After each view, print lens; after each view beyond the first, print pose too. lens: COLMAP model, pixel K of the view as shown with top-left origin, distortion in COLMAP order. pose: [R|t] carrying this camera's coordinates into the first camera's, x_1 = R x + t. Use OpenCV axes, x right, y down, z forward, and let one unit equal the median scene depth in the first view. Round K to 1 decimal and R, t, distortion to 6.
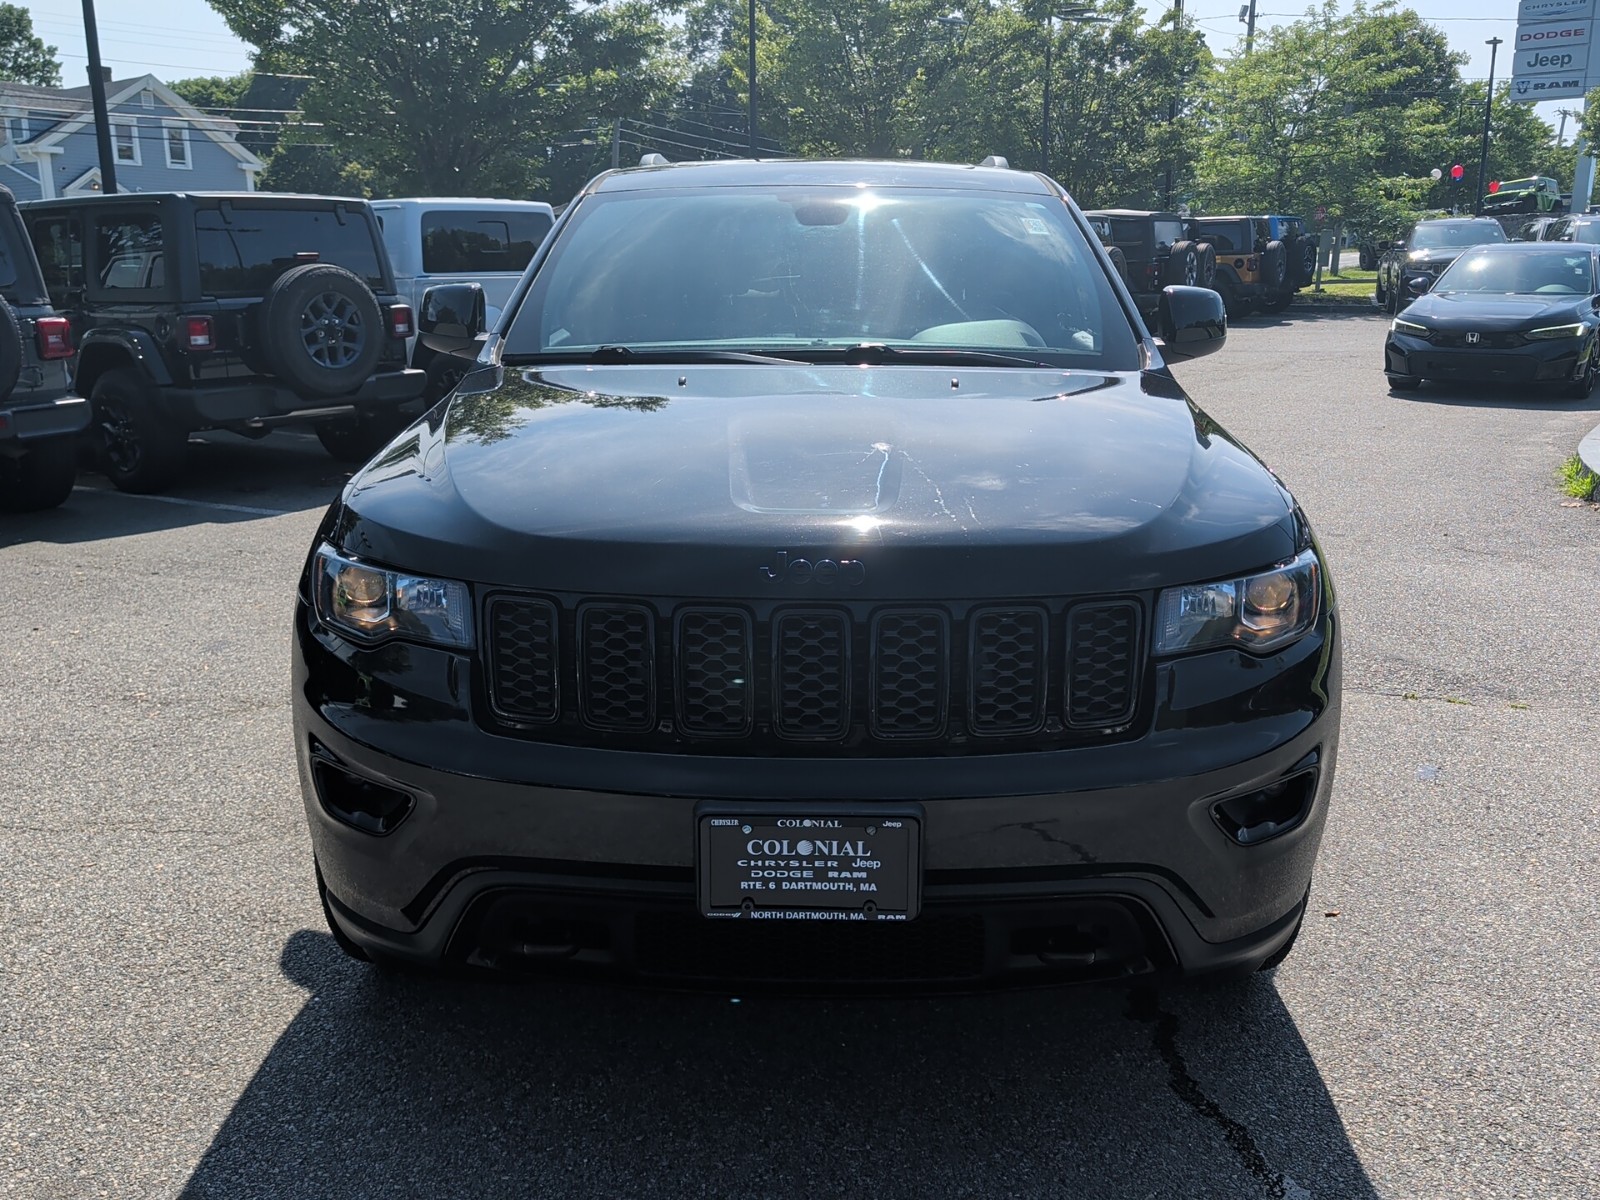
lens RADIAL K [[1379.0, 0, 803.8], [0, 1379.0, 568.7], [0, 0, 1]] dist [0.007570, -0.004481]
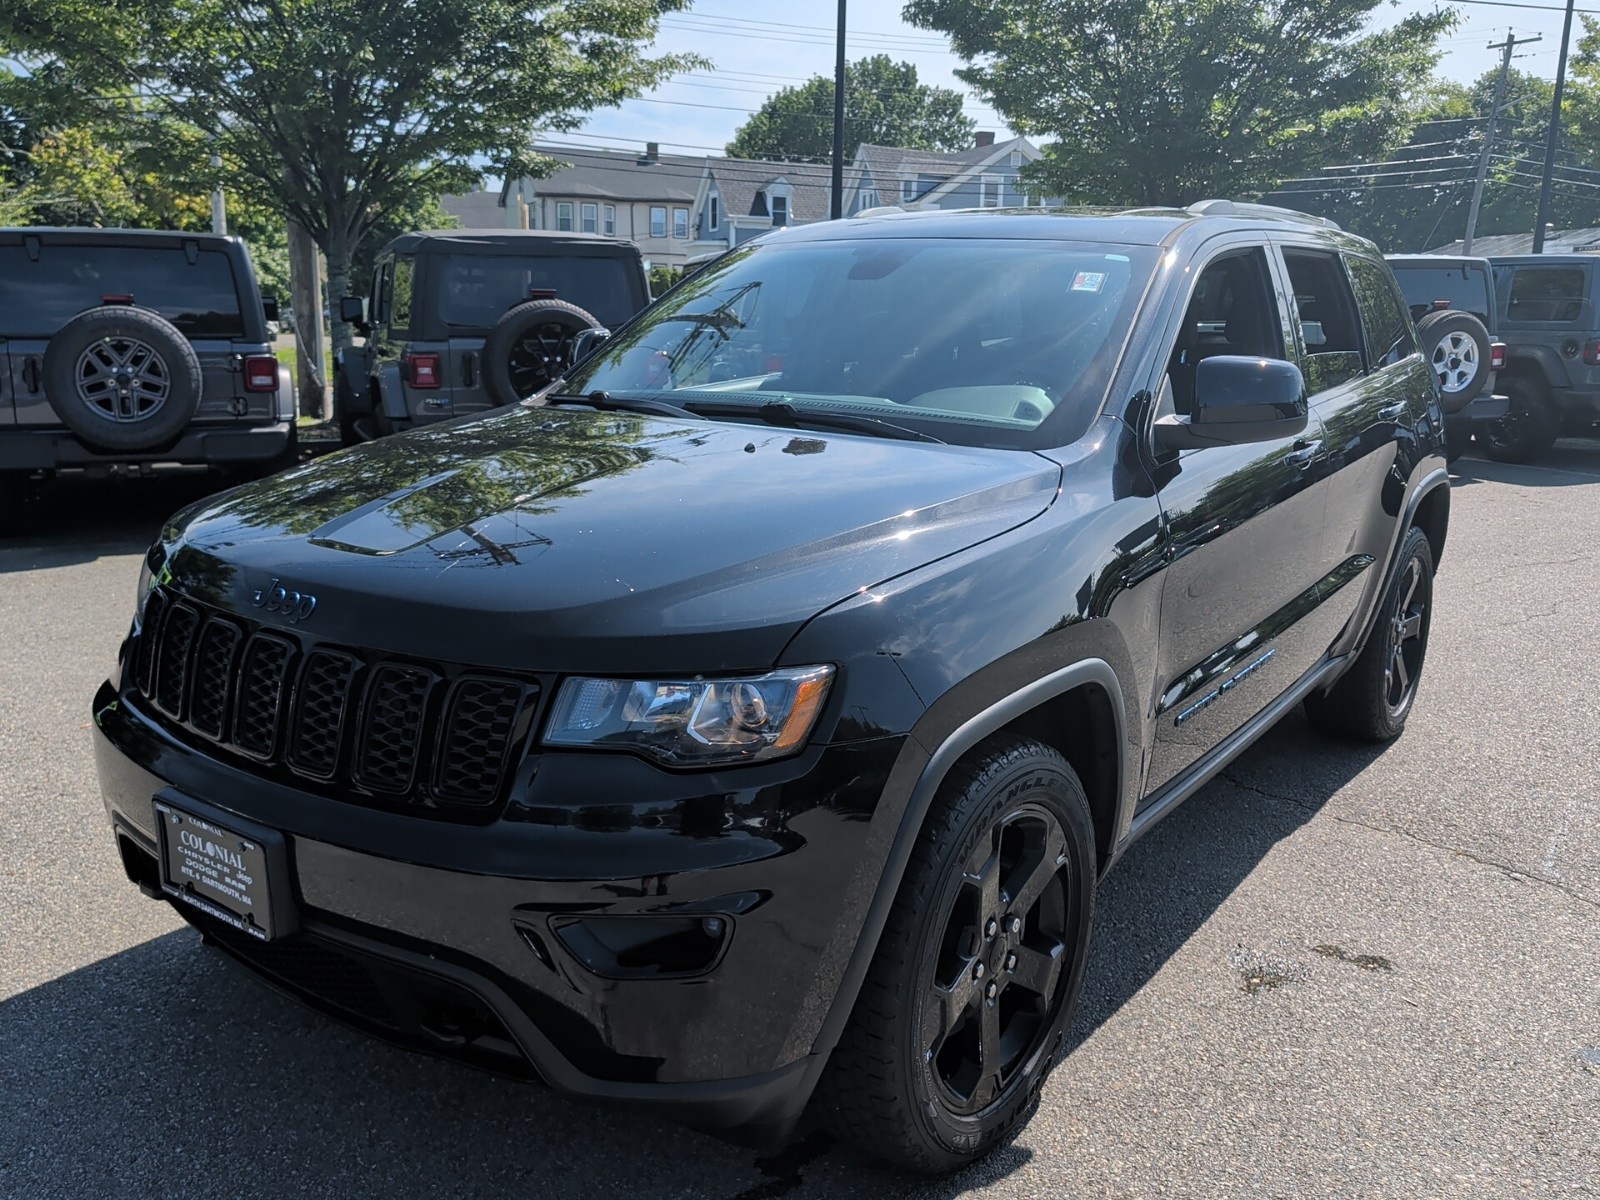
lens RADIAL K [[1355.3, 0, 808.3], [0, 1355.3, 604.0], [0, 0, 1]] dist [0.015396, -0.015170]
pose [[0.817988, 0.138168, -0.558396, 0.951704], [-0.140641, 0.989301, 0.038766, -0.096169], [0.557778, 0.046823, 0.828668, 0.362371]]
